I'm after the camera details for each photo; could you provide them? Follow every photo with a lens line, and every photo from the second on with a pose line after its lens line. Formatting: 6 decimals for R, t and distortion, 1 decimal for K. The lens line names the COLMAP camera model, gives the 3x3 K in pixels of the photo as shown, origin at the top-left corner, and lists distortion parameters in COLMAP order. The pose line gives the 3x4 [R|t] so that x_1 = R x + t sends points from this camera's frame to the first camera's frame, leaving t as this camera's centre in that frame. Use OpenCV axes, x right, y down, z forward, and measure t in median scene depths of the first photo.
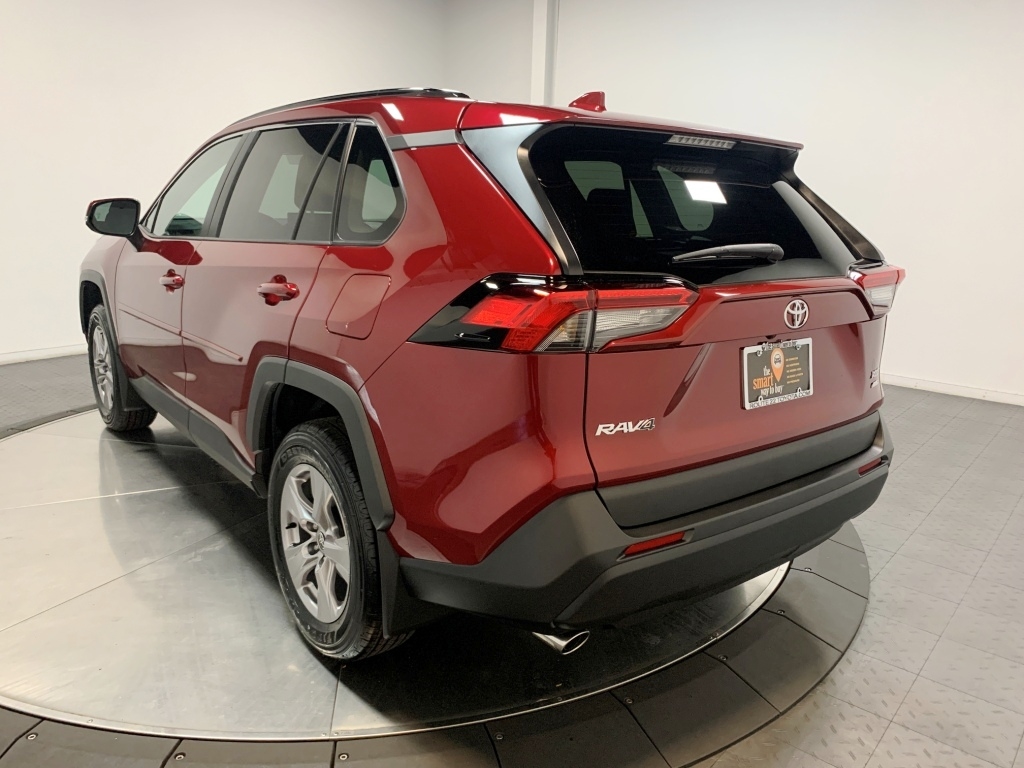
lens RADIAL K [[756.6, 0, 515.2], [0, 756.6, 387.0], [0, 0, 1]] dist [0.072263, -0.009641]
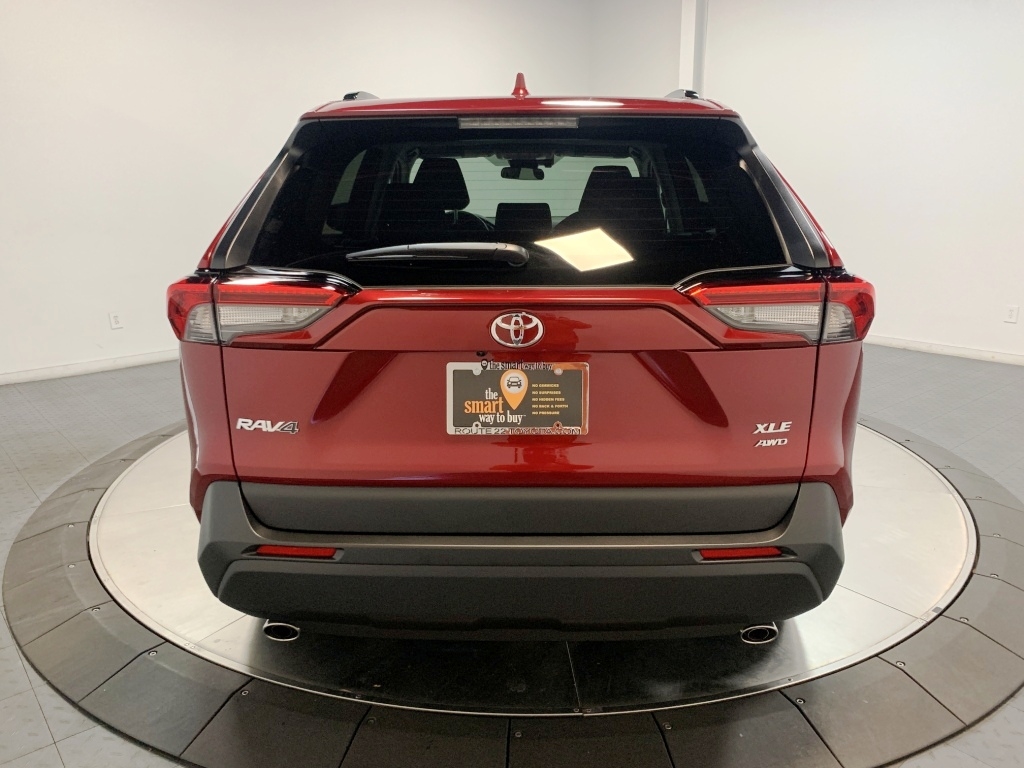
lens RADIAL K [[756.6, 0, 506.2], [0, 756.6, 388.8], [0, 0, 1]] dist [0.072263, -0.009641]
pose [[0.786694, 0.126622, -0.604218, 0.927320], [-0.121189, 0.991371, 0.049967, -0.077256], [0.605331, 0.033916, 0.795251, 0.375292]]
